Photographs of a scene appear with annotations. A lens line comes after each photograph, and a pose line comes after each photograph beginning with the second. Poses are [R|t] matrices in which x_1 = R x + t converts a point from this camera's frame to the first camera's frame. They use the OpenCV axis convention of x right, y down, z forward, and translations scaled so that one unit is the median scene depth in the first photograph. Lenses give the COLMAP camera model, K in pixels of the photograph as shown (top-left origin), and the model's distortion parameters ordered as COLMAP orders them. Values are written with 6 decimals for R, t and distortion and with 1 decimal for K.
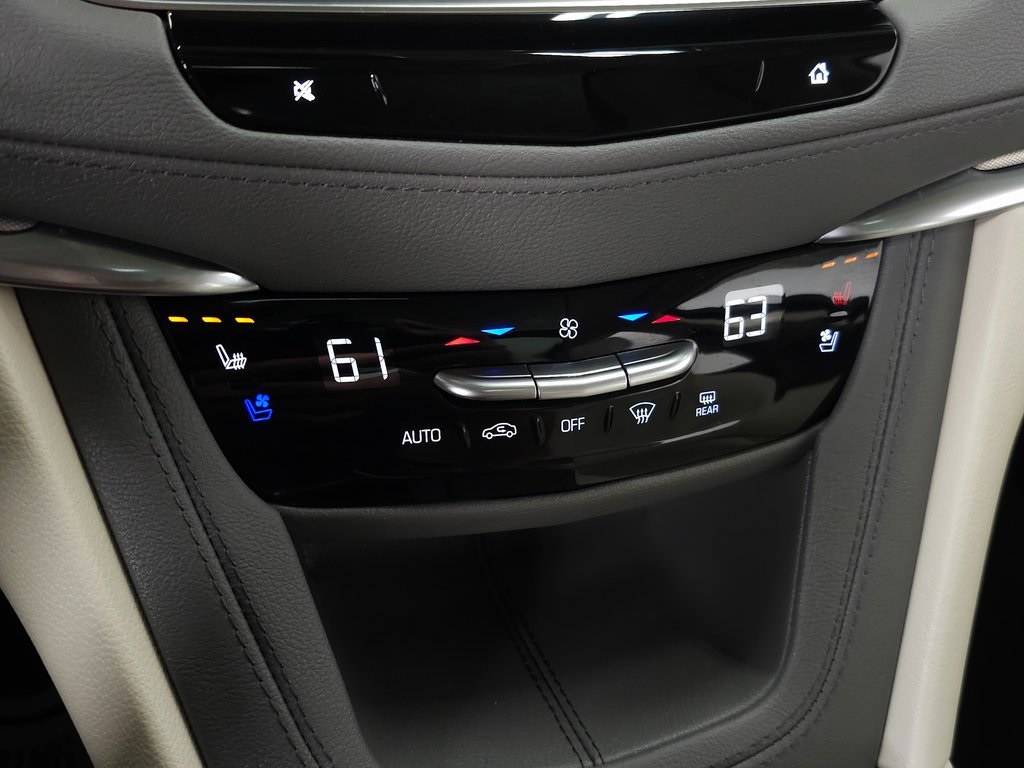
lens RADIAL K [[1112.5, 0, 516.5], [0, 1112.5, 387.9], [0, 0, 1]] dist [0.077675, -0.156286]
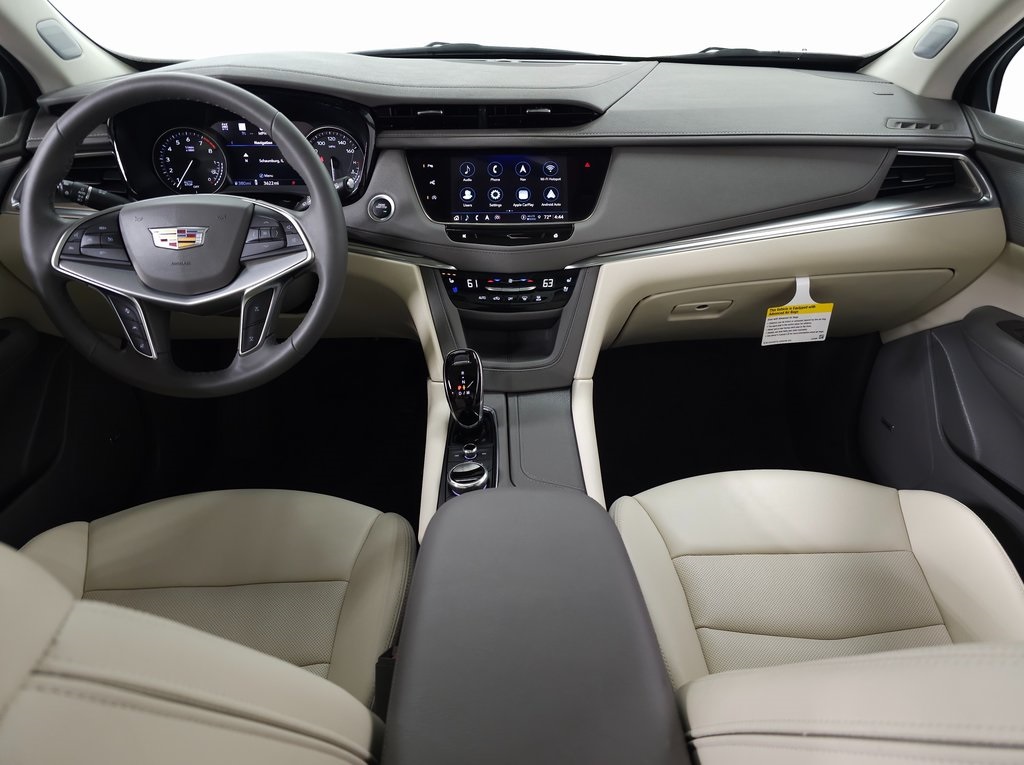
lens RADIAL K [[695.7, 0, 512.0], [0, 695.7, 382.5], [0, 0, 1]] dist [0.044484, -0.045990]
pose [[0.958221, 0.053244, -0.281031, 1.137682], [-0.095668, 0.985595, -0.139465, 1.003052], [0.269557, 0.160524, 0.949511, -2.372745]]
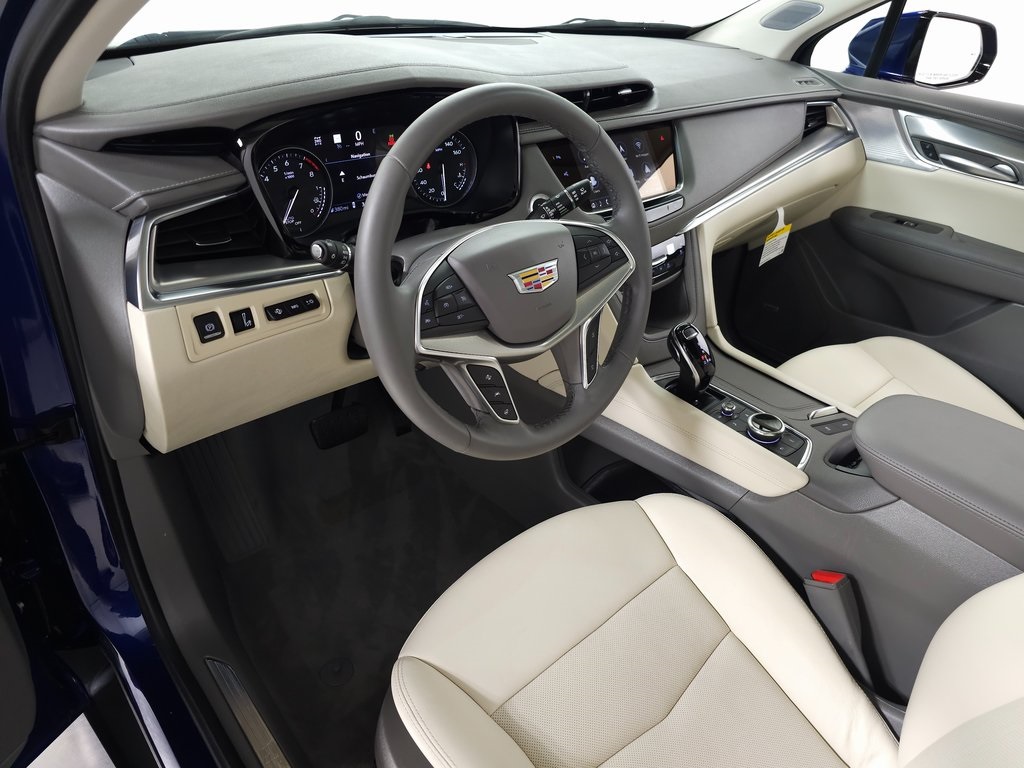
lens RADIAL K [[692.3, 0, 530.5], [0, 692.3, 386.4], [0, 0, 1]] dist [0.039679, -0.046393]
pose [[0.909495, -0.257205, 0.326594, -2.070688], [0.275078, 0.961381, -0.008910, 0.516102], [-0.311690, 0.097942, 0.945123, -2.397159]]
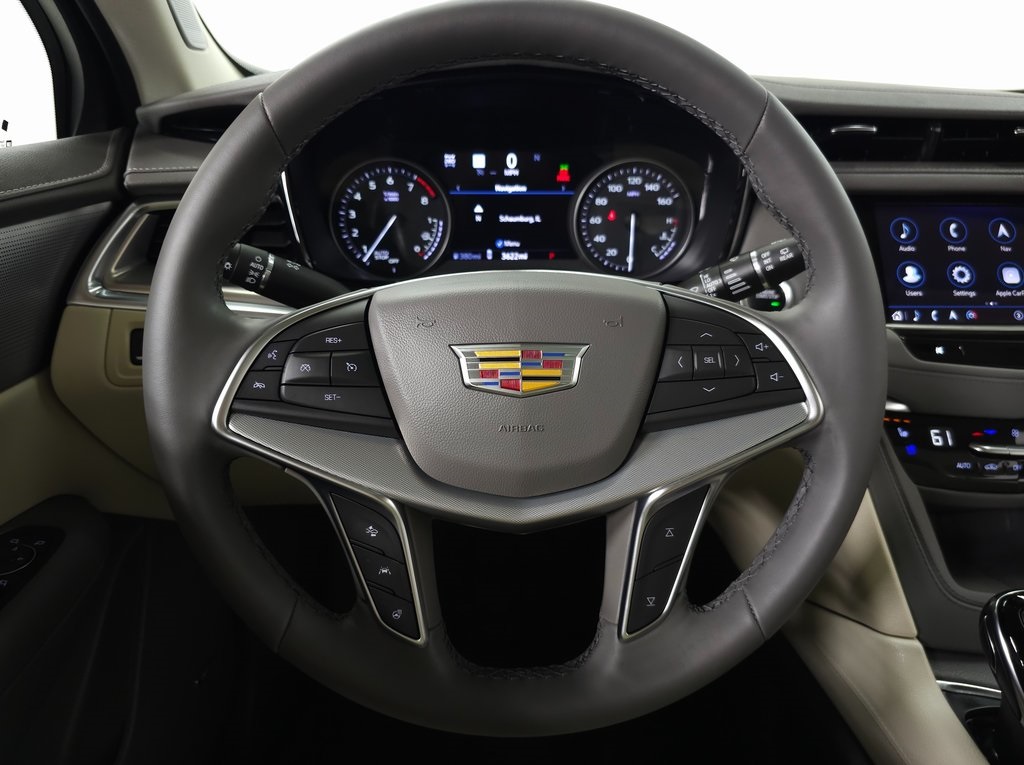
lens RADIAL K [[719.9, 0, 509.1], [0, 719.9, 386.1], [0, 0, 1]] dist [0.045056, -0.074625]
pose [[0.958781, 0.025277, -0.283019, -0.743908], [-0.100983, 0.961323, -0.256242, 0.481599], [0.265595, 0.274260, 0.924251, -1.213869]]
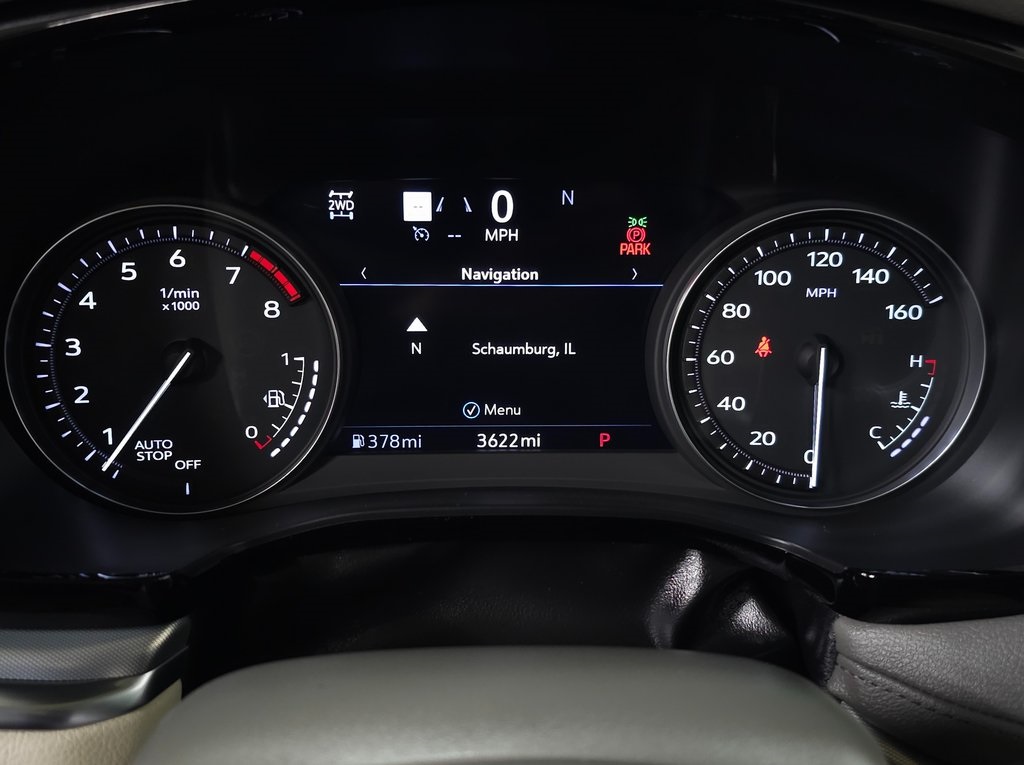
lens RADIAL K [[1114.9, 0, 512.0], [0, 1114.9, 382.5], [0, 0, 1]] dist [0.083864, -0.180469]
pose [[0.963441, 0.004148, -0.267888, -1.039084], [-0.097136, 0.937258, -0.334832, -0.165856], [0.249692, 0.348612, 0.903396, -0.405723]]
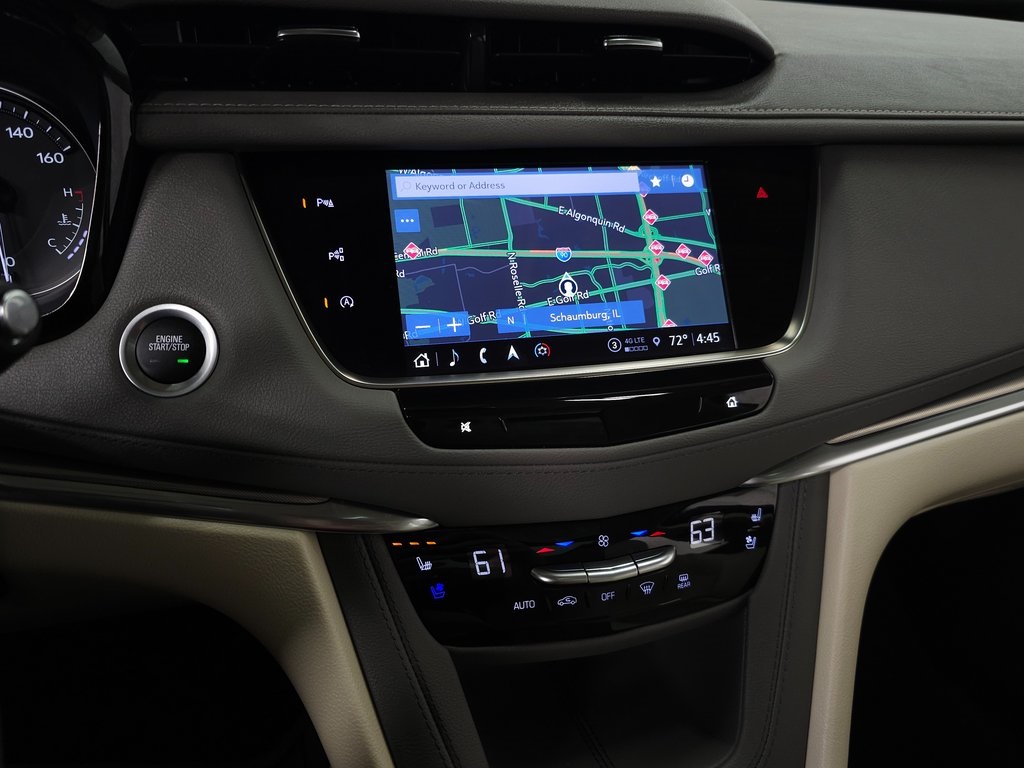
lens RADIAL K [[776.0, 0, 512.0], [0, 776.0, 384.0], [0, 0, 1]] dist [0.054565, -0.075417]
pose [[0.998348, -0.027986, -0.050172, -0.034121], [0.018296, 0.982737, -0.184101, -0.080428], [0.054459, 0.182879, 0.981626, -0.328734]]
